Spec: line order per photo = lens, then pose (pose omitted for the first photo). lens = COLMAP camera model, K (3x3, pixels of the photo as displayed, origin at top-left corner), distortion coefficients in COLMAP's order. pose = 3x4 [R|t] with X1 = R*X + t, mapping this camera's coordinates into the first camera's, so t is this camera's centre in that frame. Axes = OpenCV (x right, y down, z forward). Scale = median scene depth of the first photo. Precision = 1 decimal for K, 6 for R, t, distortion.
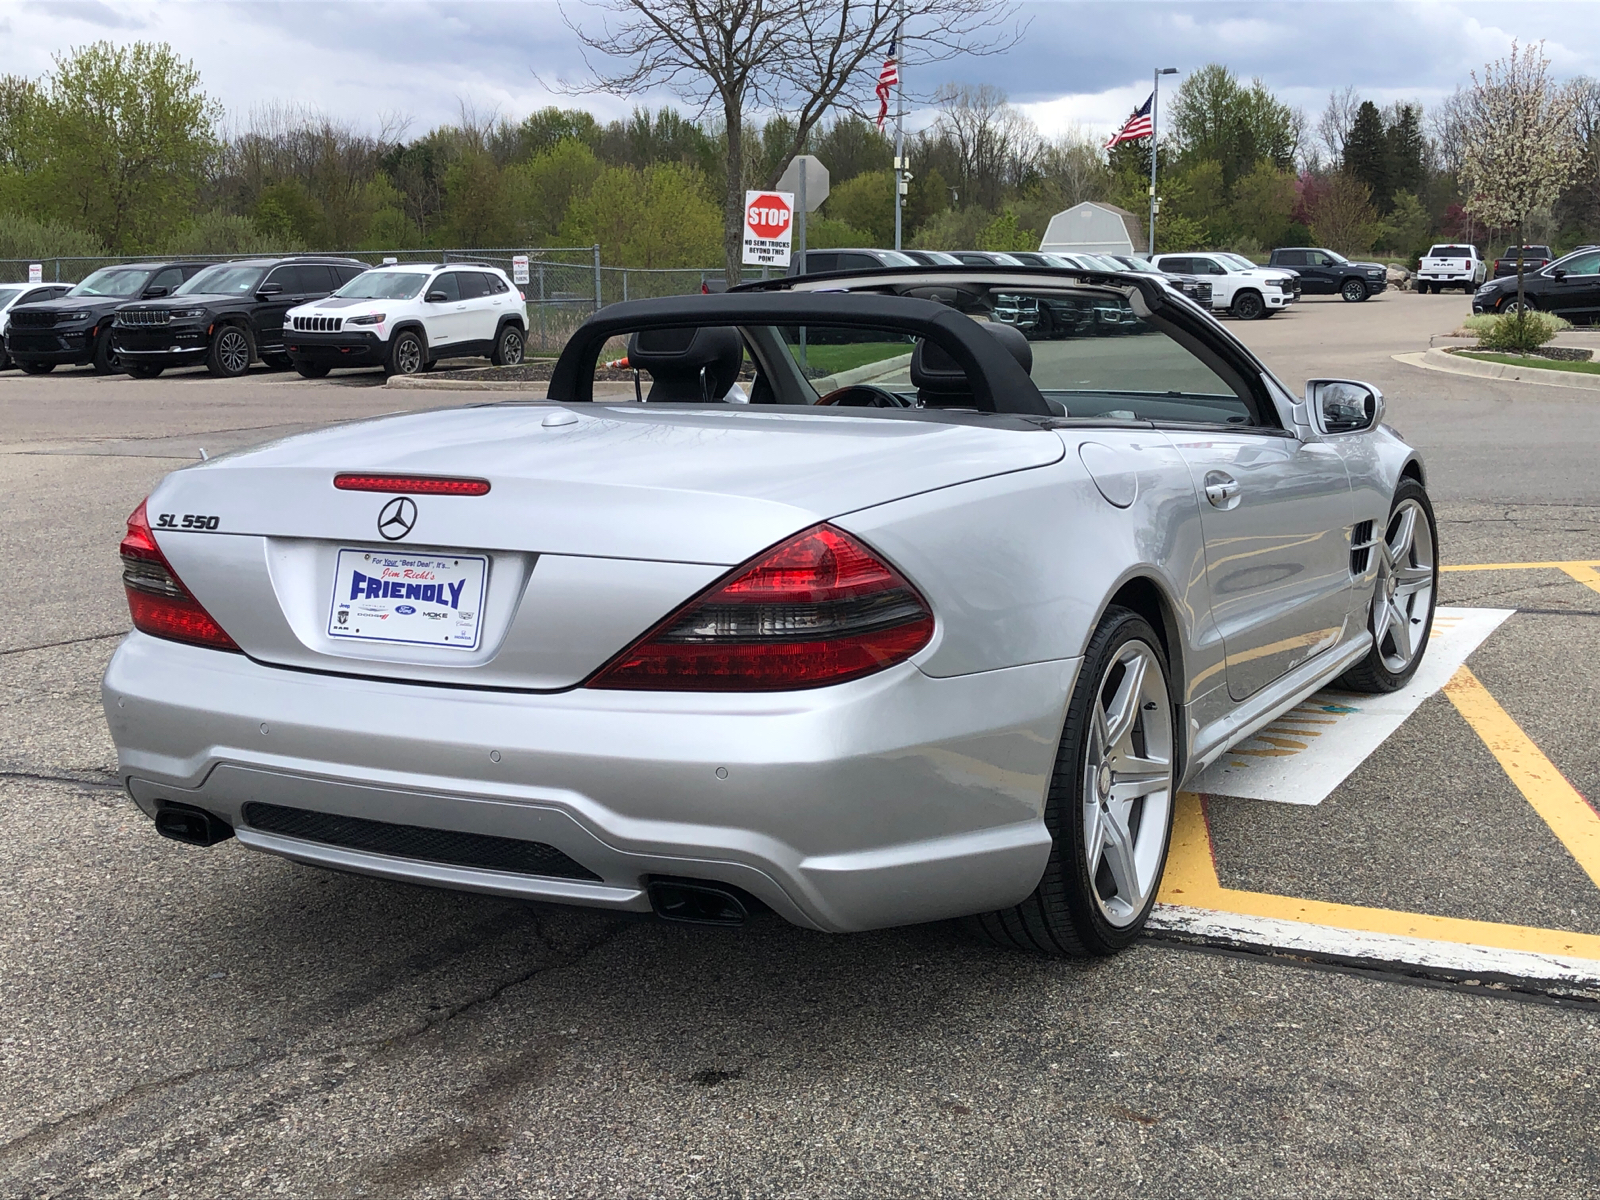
lens RADIAL K [[1918.2, 0, 799.4], [0, 1918.2, 545.6], [0, 0, 1]] dist [0.128779, -0.411538]
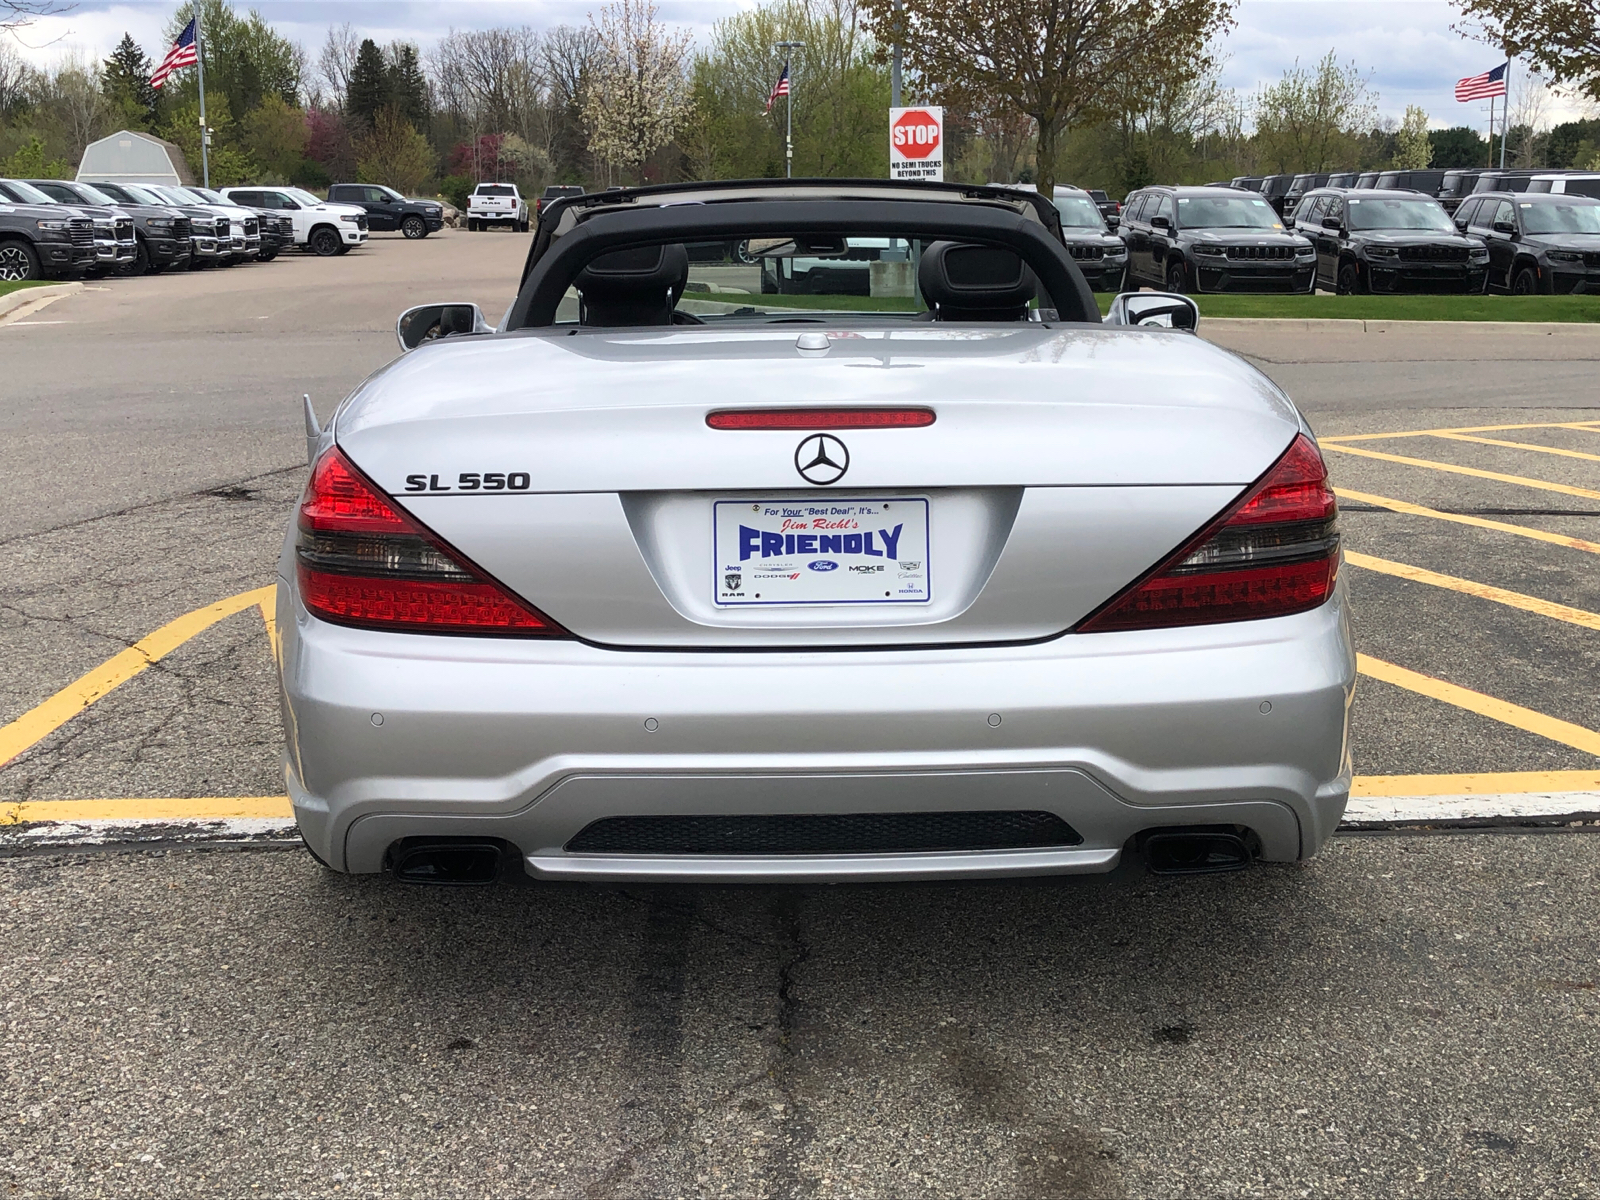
lens RADIAL K [[1916.2, 0, 796.3], [0, 1916.2, 542.9], [0, 0, 1]] dist [0.156208, -0.505030]
pose [[0.877228, -0.077438, 0.473787, -0.605007], [0.063206, 0.996944, 0.045917, -0.016360], [-0.475895, -0.010334, 0.879441, 0.252924]]
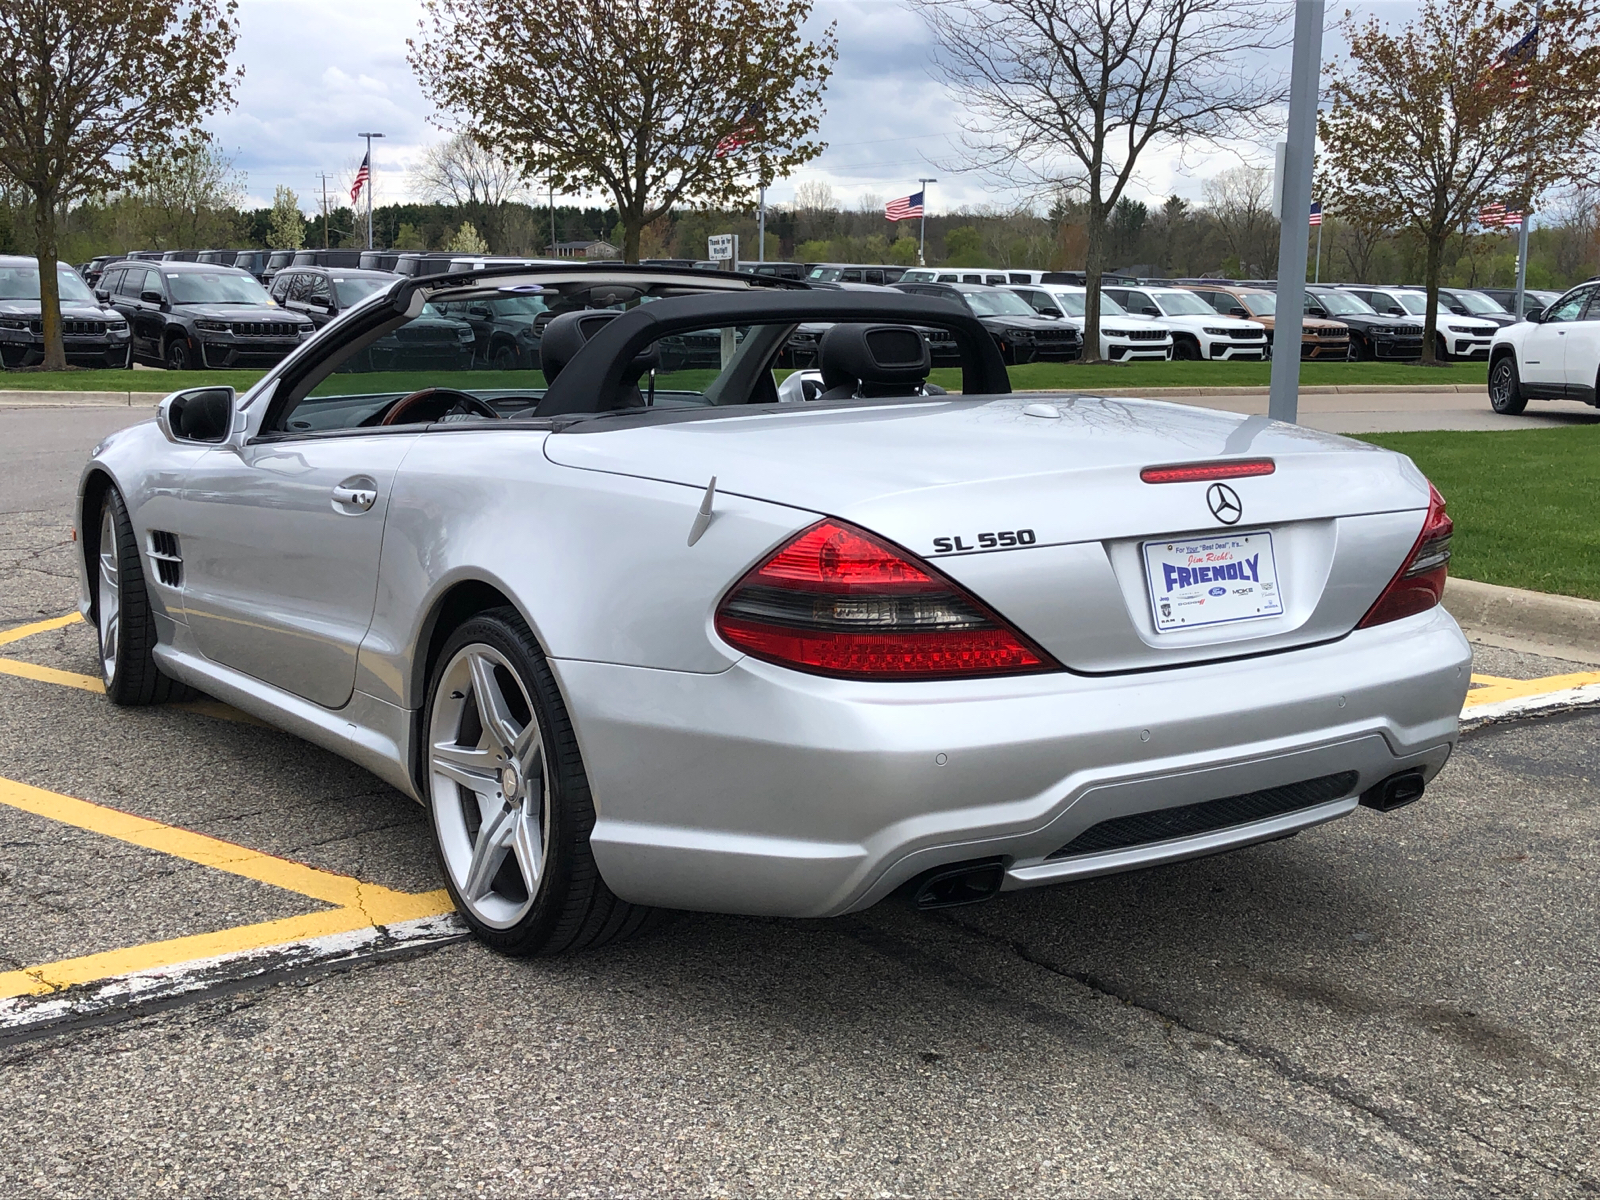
lens RADIAL K [[1916.2, 0, 796.3], [0, 1916.2, 542.9], [0, 0, 1]] dist [0.156208, -0.505030]
pose [[0.468684, -0.104791, 0.877128, -1.200564], [0.110299, 0.992110, 0.059591, -0.078600], [-0.876452, 0.068817, 0.476545, 0.686964]]
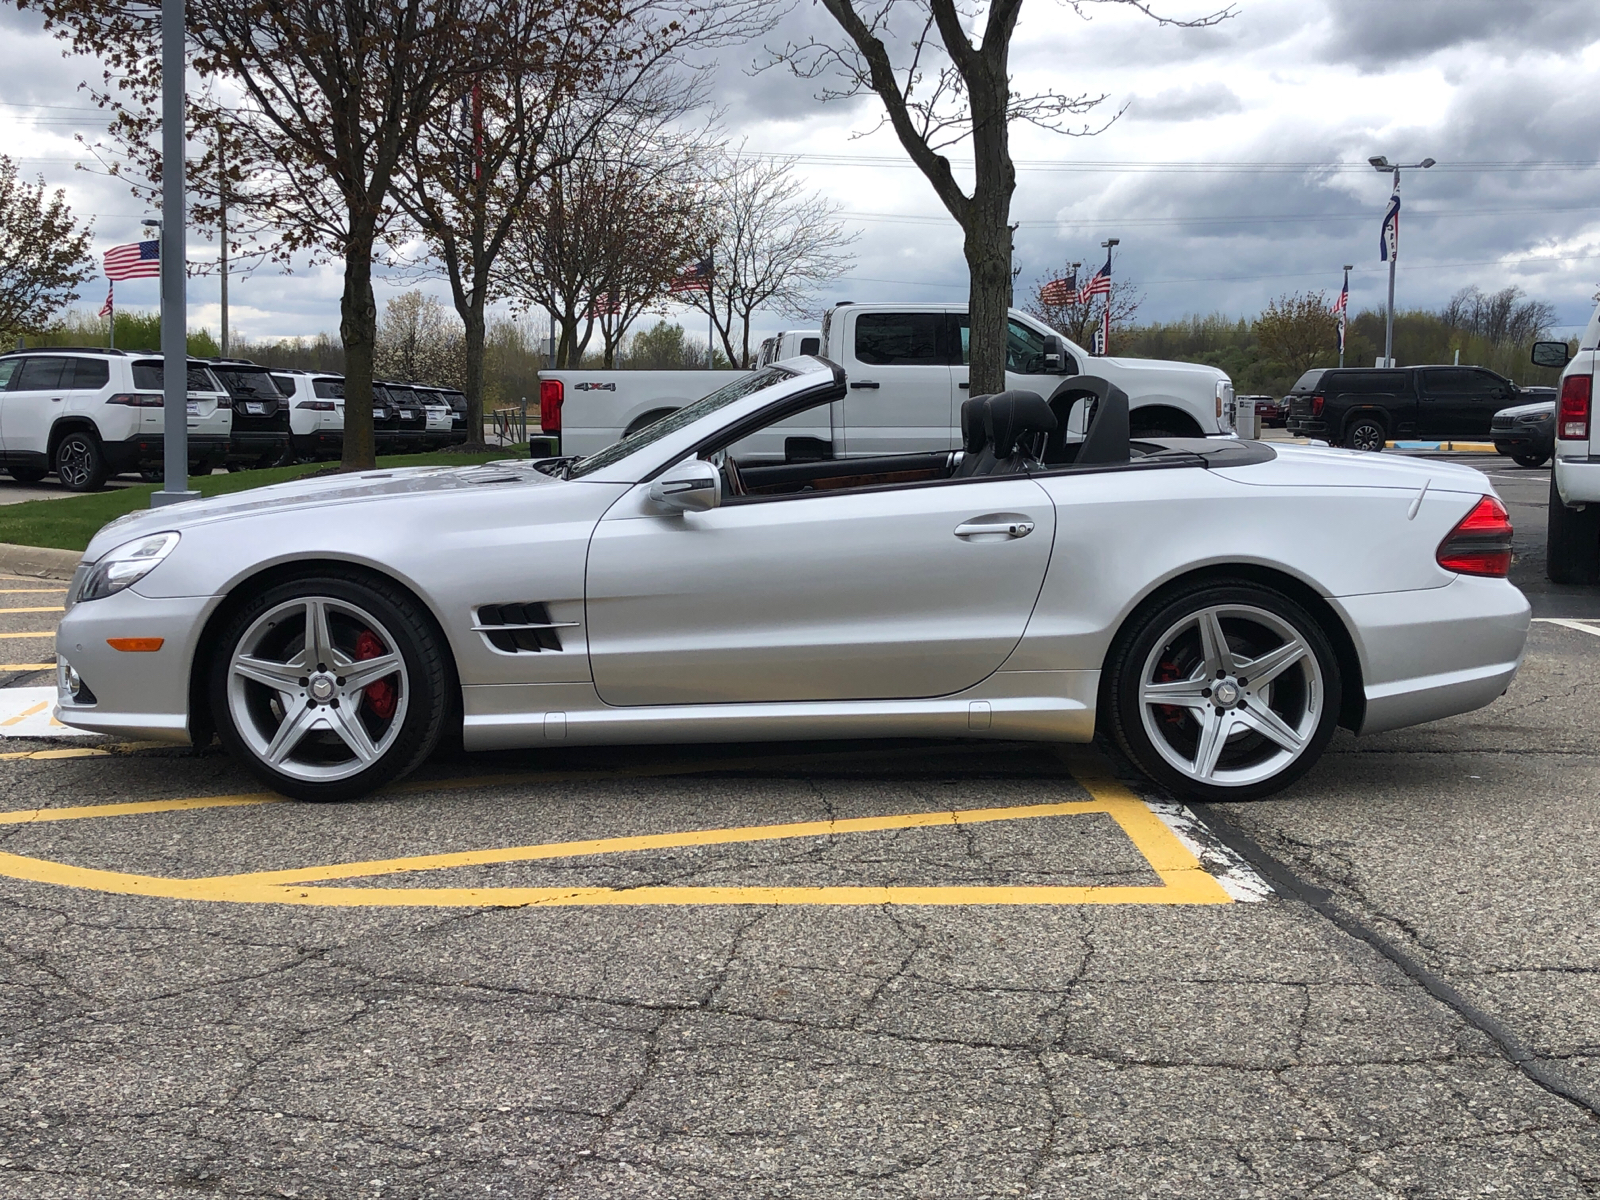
lens RADIAL K [[1911.1, 0, 799.3], [0, 1911.1, 540.3], [0, 0, 1]] dist [0.159579, -0.528276]
pose [[-0.499713, -0.071882, 0.863203, -1.613331], [0.111348, 0.982952, 0.146314, -0.328573], [-0.859004, 0.169231, -0.483190, 2.549895]]
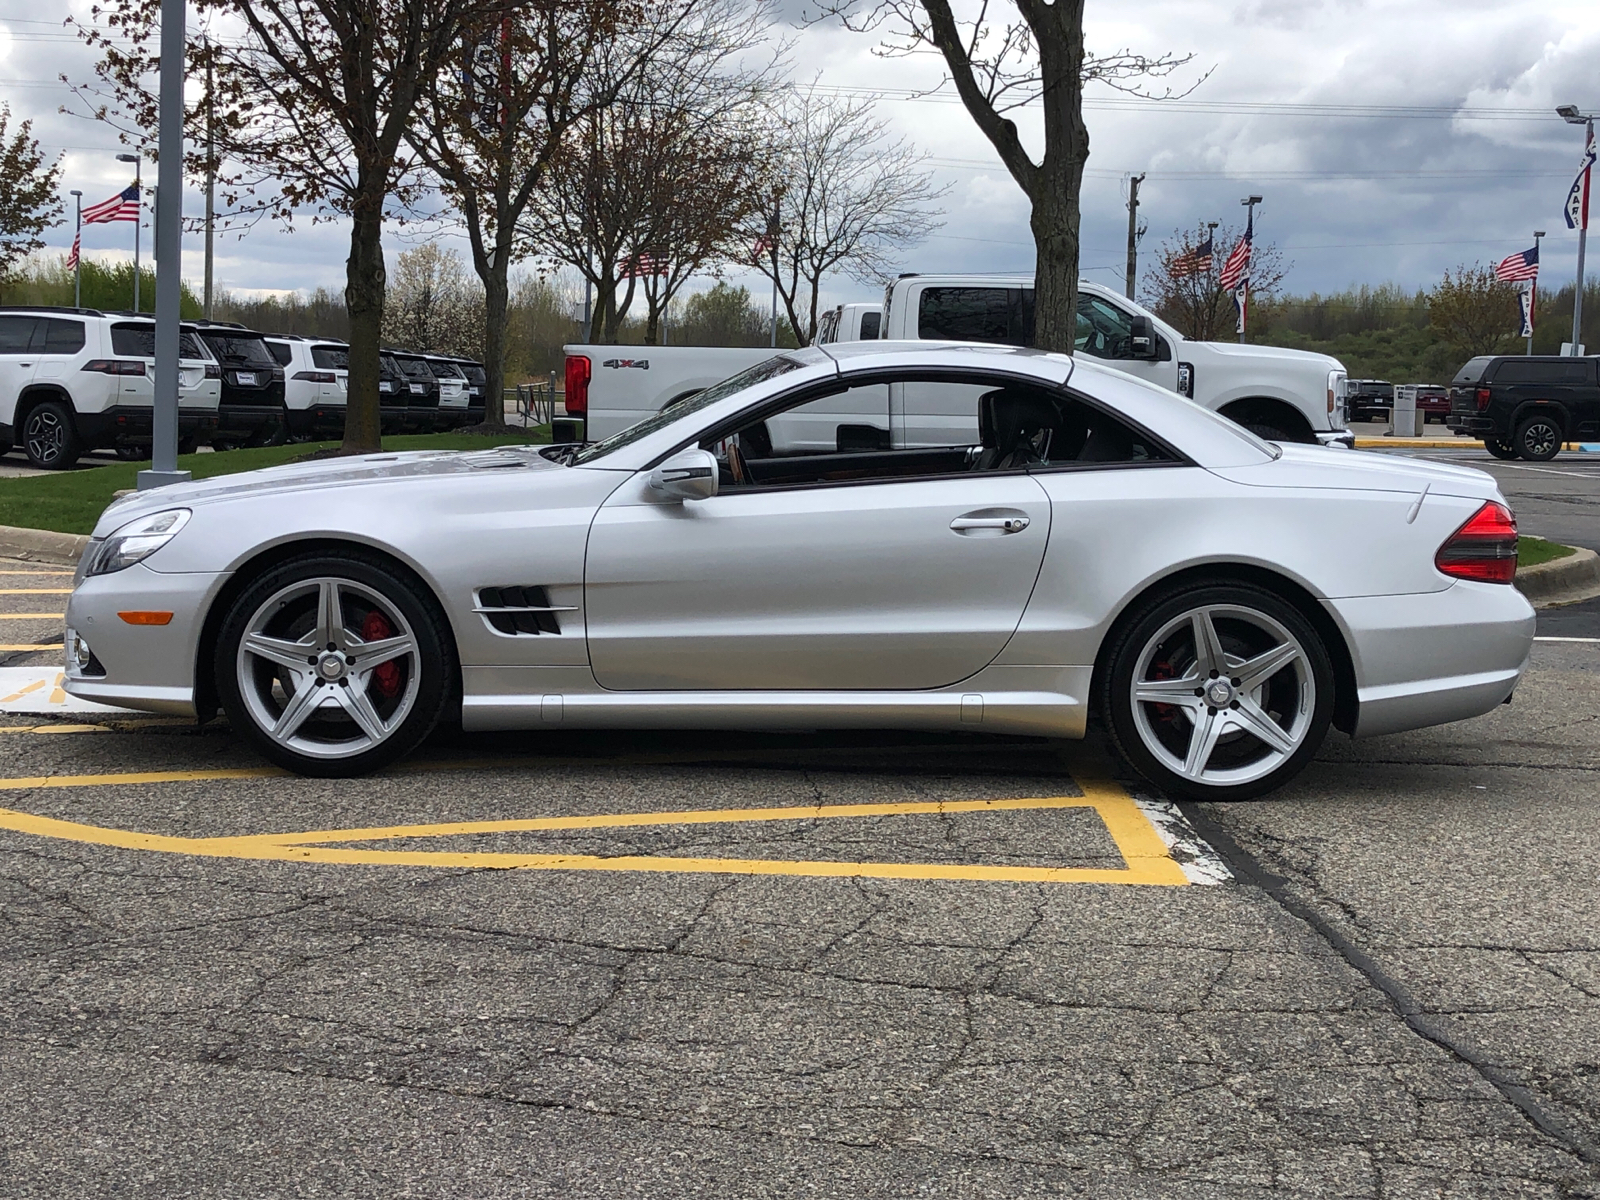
lens RADIAL K [[2288.8, 0, 796.3], [0, 2288.8, 523.1], [0, 0, 1]] dist [0.225256, -0.946045]
pose [[-0.465788, -0.074334, 0.881769, -1.971426], [0.094275, 0.986626, 0.132974, -0.361700], [-0.879860, 0.145067, -0.452550, 2.663050]]
